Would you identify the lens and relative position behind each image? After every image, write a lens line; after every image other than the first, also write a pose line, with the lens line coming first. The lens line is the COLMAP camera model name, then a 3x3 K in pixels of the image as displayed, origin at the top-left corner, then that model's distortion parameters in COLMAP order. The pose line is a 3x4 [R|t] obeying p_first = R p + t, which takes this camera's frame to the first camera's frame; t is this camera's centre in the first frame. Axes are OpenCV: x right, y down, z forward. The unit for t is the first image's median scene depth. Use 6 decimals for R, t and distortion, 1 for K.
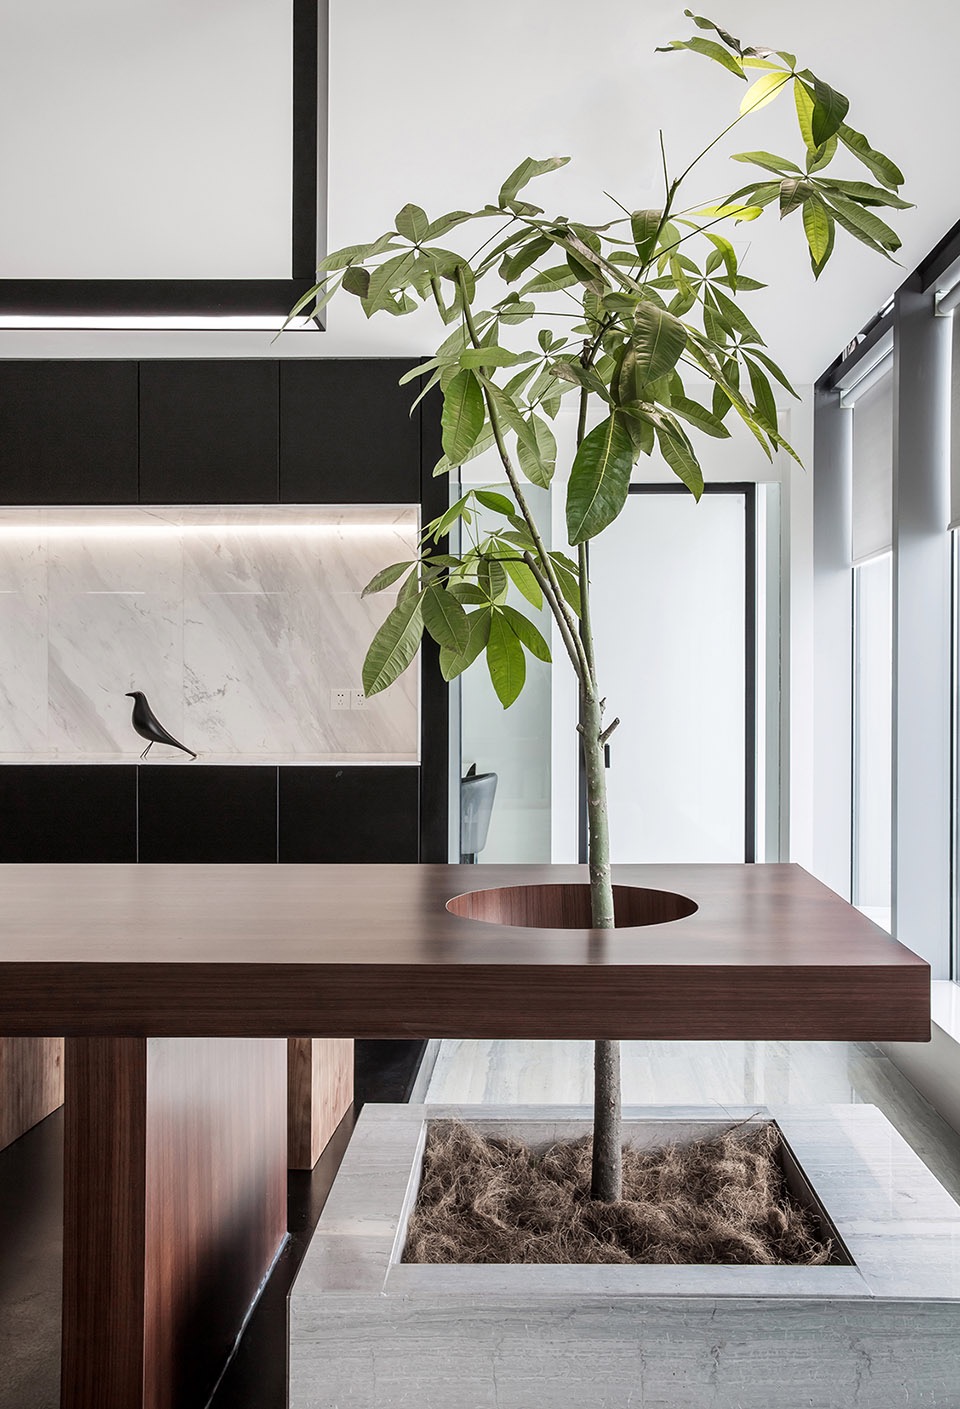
lens RADIAL K [[1185.2, 0, 484.1], [0, 1185.2, 688.9], [0, 0, 1]] dist [-0.004774, 0.002368]
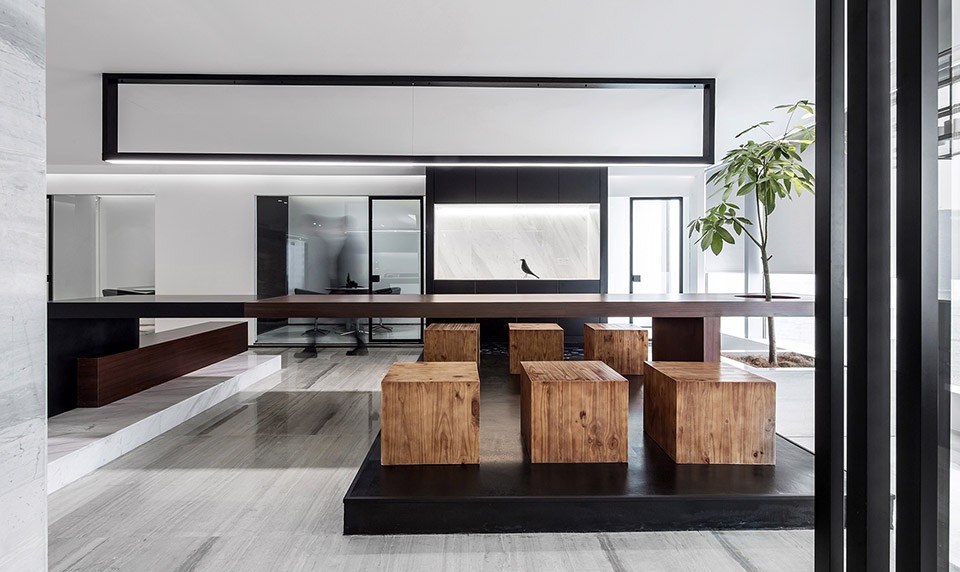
lens RADIAL K [[463.6, 0, 472.0], [0, 463.6, 268.3], [0, 0, 1]] dist [0.013361, 0.000041]
pose [[0.998745, 0.001386, 0.050068, -0.844403], [-0.001337, 0.999999, -0.001008, 0.055177], [-0.050070, 0.000940, 0.998745, -0.544509]]
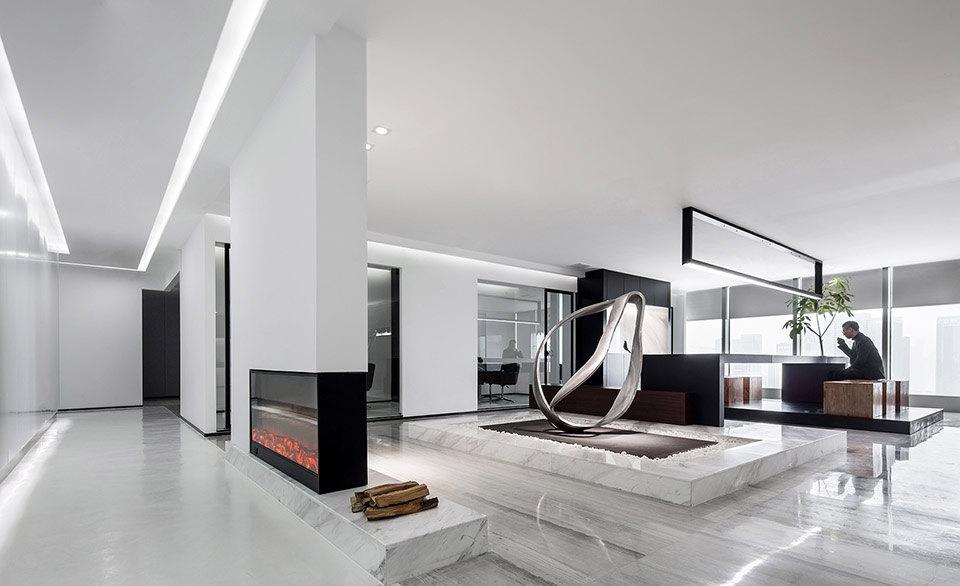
lens RADIAL K [[465.9, 0, 462.7], [0, 465.9, 363.6], [0, 0, 1]] dist [0.001548, 0.000080]
pose [[0.768305, 0.002422, 0.640079, -3.656112], [-0.002428, 0.999997, -0.000871, 0.179288], [-0.640079, -0.000885, 0.768308, -0.131469]]
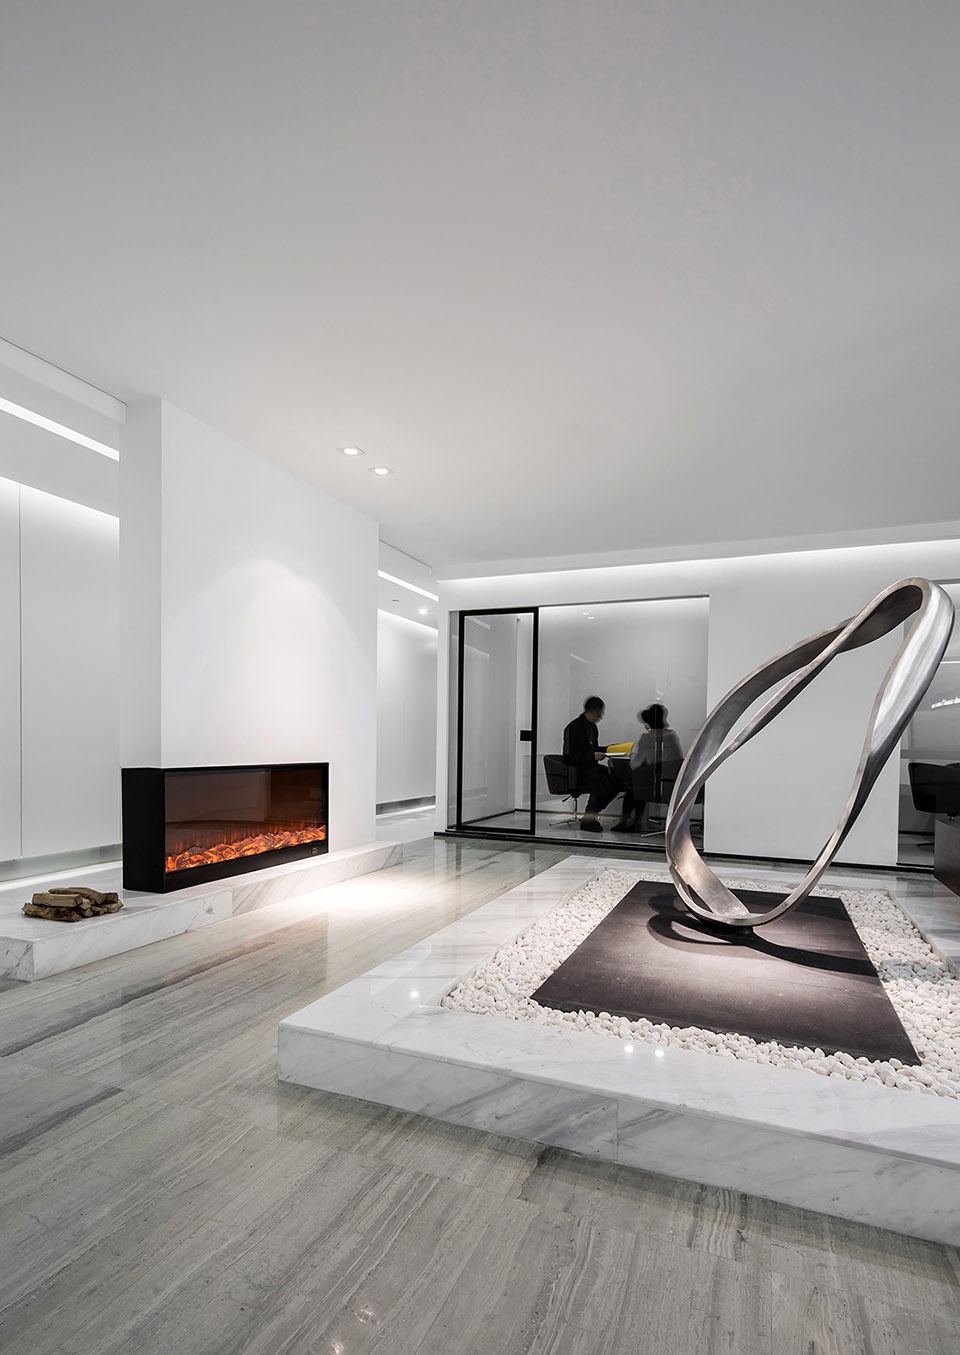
lens RADIAL K [[679.7, 0, 475.5], [0, 679.7, 752.1], [0, 0, 1]] dist [0.013101, -0.001172]
pose [[0.936262, 0.023502, -0.350516, -2.285358], [-0.019846, 0.999705, 0.014017, 0.137162], [0.350742, -0.006167, 0.936452, -0.250379]]
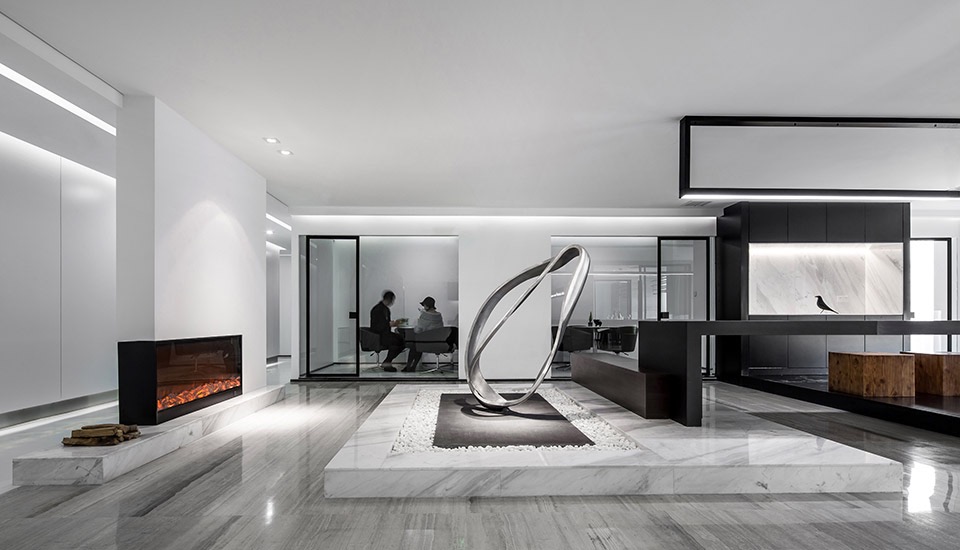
lens RADIAL K [[463.0, 0, 455.8], [0, 463.0, 314.8], [0, 0, 1]] dist [-0.001477, -0.000652]
pose [[0.998709, 0.002098, 0.050750, -2.493503], [-0.001461, 0.999920, -0.012577, 0.139141], [-0.050772, 0.012486, 0.998632, -0.574370]]
